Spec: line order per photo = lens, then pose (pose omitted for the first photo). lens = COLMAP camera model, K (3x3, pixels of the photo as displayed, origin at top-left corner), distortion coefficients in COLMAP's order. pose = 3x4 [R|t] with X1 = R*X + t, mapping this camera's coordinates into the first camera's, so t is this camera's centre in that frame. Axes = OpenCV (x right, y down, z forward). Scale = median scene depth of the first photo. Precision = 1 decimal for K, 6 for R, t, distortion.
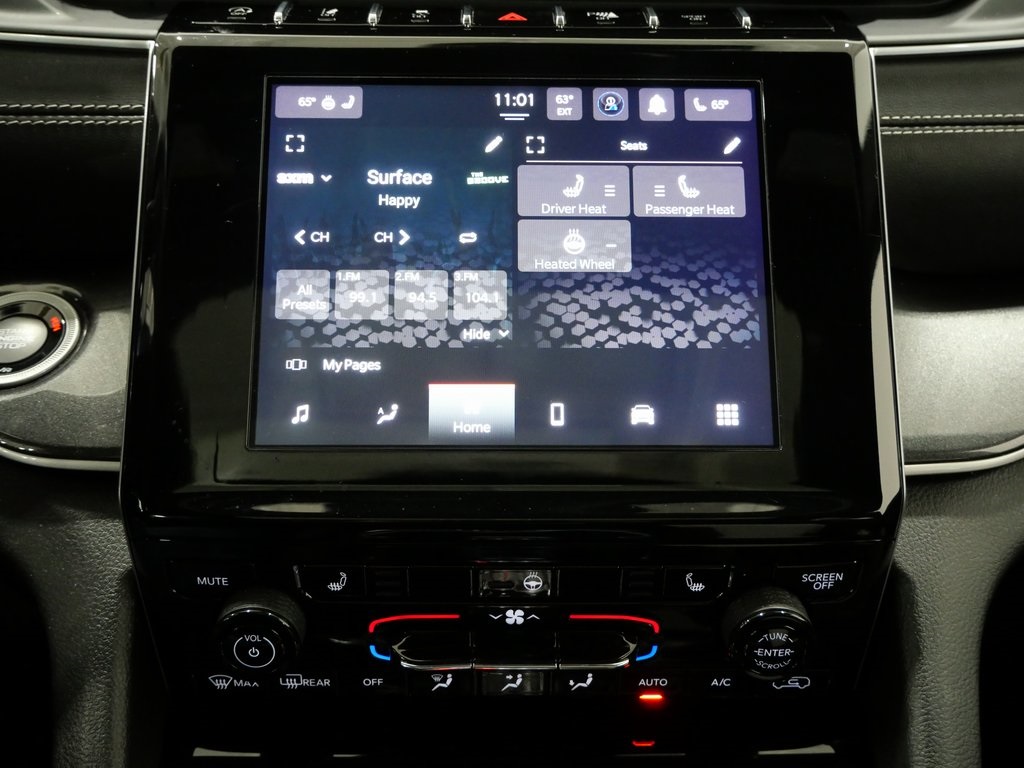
lens RADIAL K [[1048.1, 0, 510.2], [0, 1048.1, 375.5], [0, 0, 1]] dist [0.007789, 0.000000]
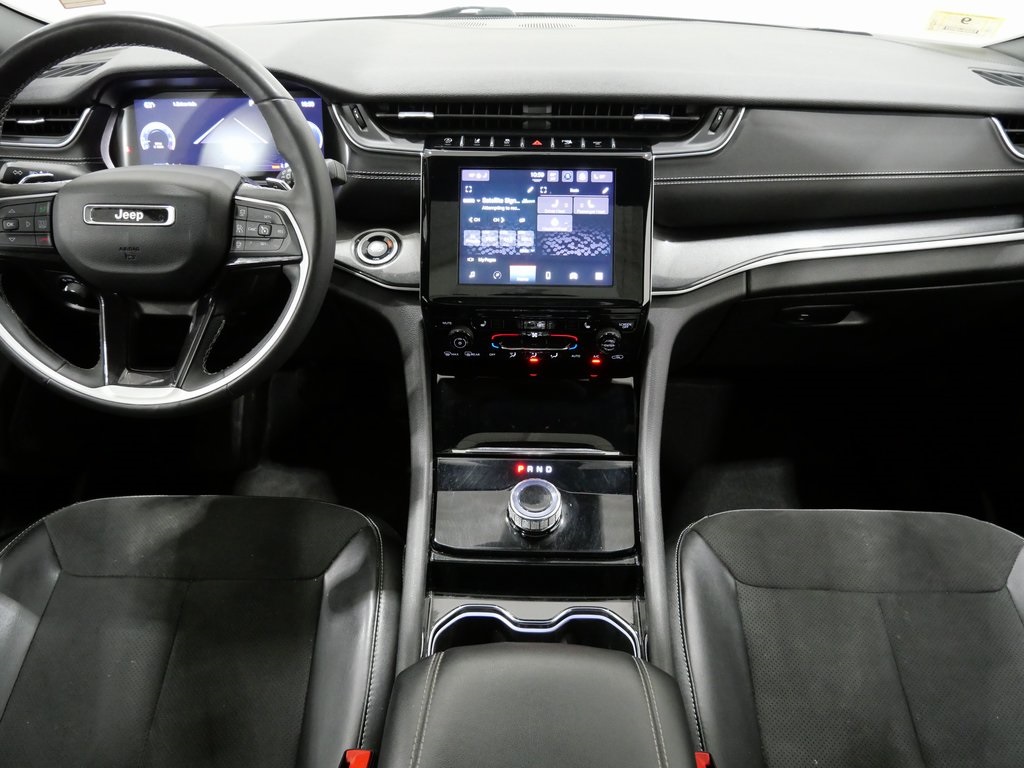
lens RADIAL K [[728.4, 0, 519.0], [0, 728.4, 386.9], [0, 0, 1]] dist [-0.033074, 0.007805]
pose [[0.999315, 0.016593, -0.033086, 0.032999], [-0.009294, 0.977735, 0.209636, -0.097108], [0.035827, -0.209184, 0.977220, -1.299538]]
